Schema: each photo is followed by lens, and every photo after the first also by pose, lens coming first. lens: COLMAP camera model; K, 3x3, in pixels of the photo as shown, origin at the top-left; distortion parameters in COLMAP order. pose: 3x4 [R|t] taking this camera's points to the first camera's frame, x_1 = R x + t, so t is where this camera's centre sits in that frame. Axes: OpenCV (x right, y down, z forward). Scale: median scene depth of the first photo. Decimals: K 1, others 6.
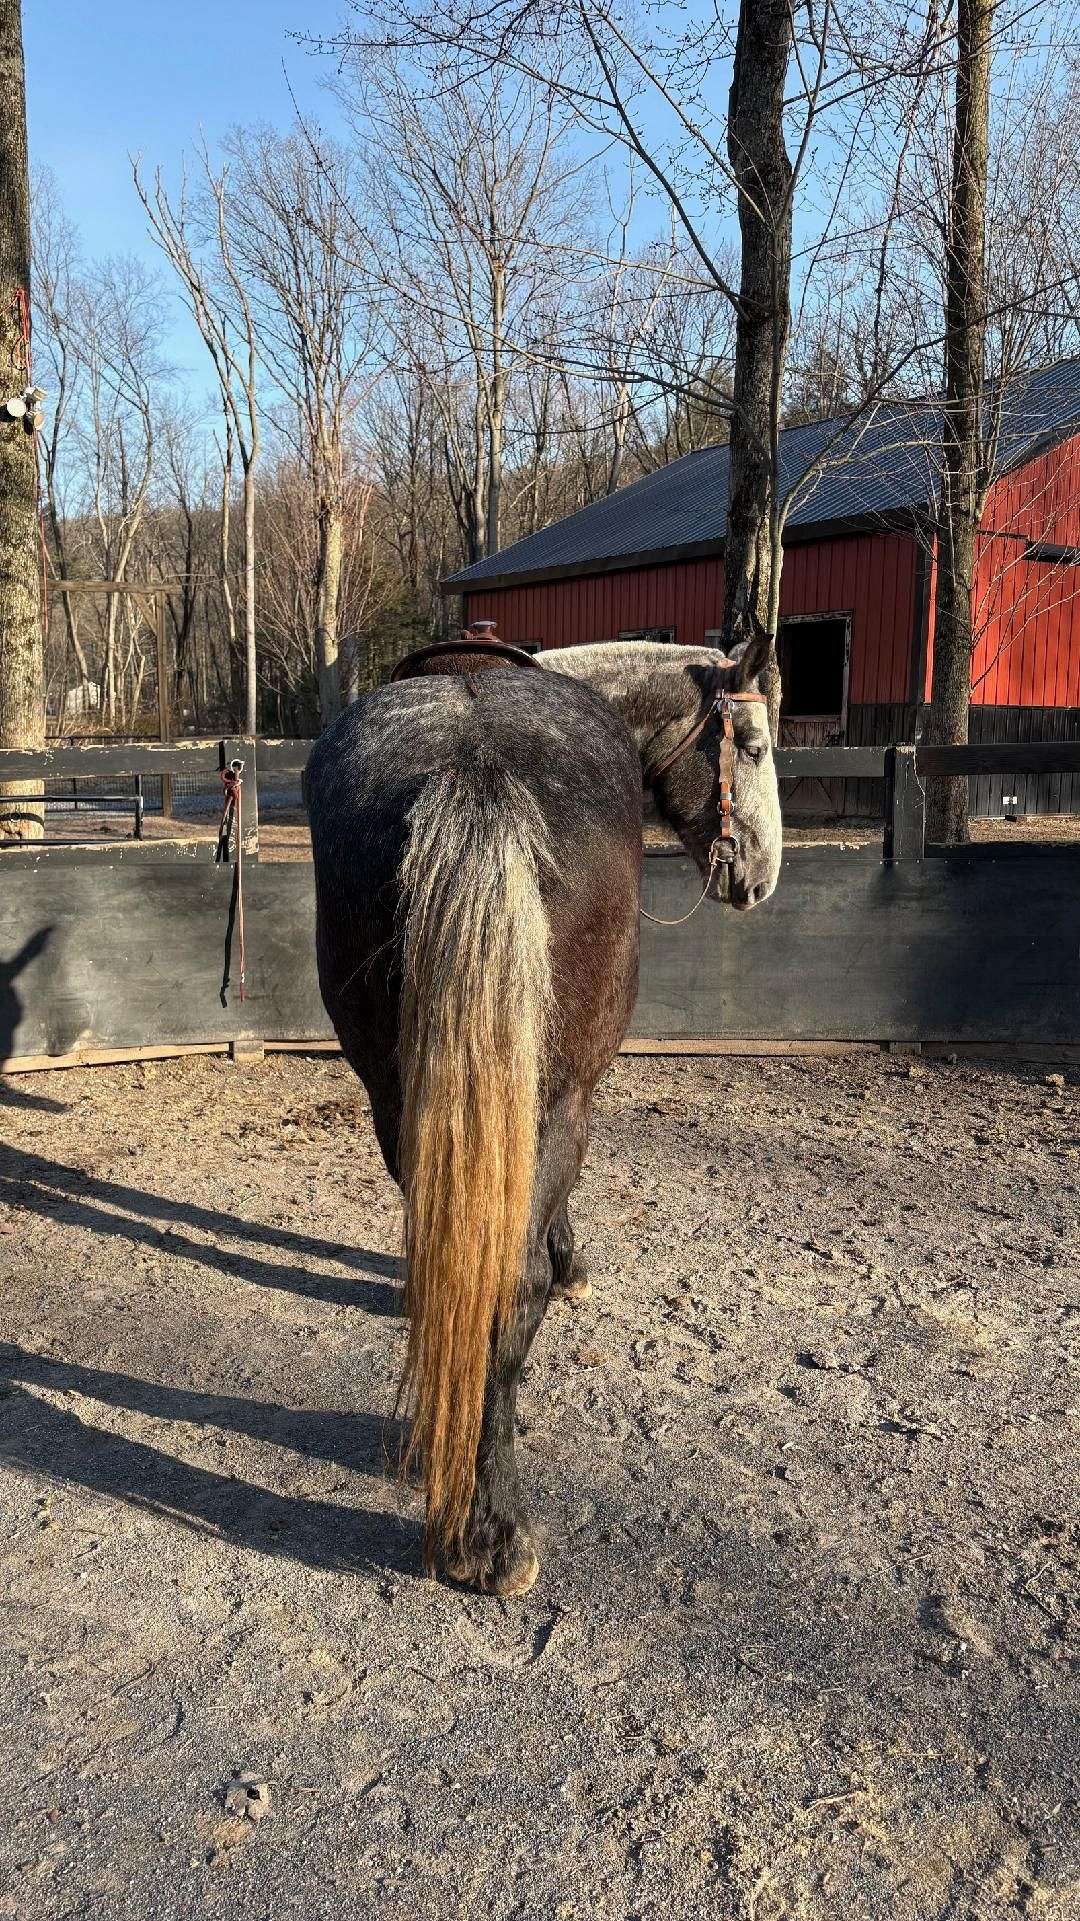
lens RADIAL K [[1409.8, 0, 540.0], [0, 1409.8, 960.5], [0, 0, 1]] dist [0.002222, -0.000018]
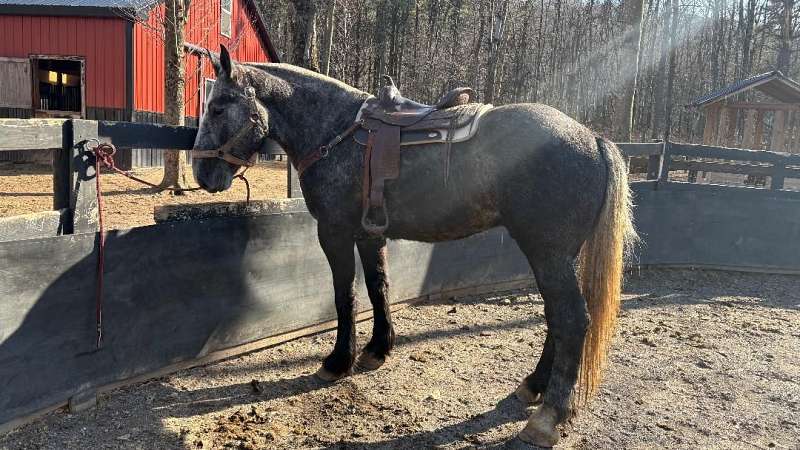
lens RADIAL K [[587.1, 0, 400.0], [0, 587.1, 225.0], [0, 0, 1]] dist [0.002222, -0.000018]
pose [[0.623226, -0.075657, 0.778374, -0.405472], [0.069493, 0.996730, 0.041240, -0.075488], [-0.778948, 0.028390, 0.626445, 0.519423]]
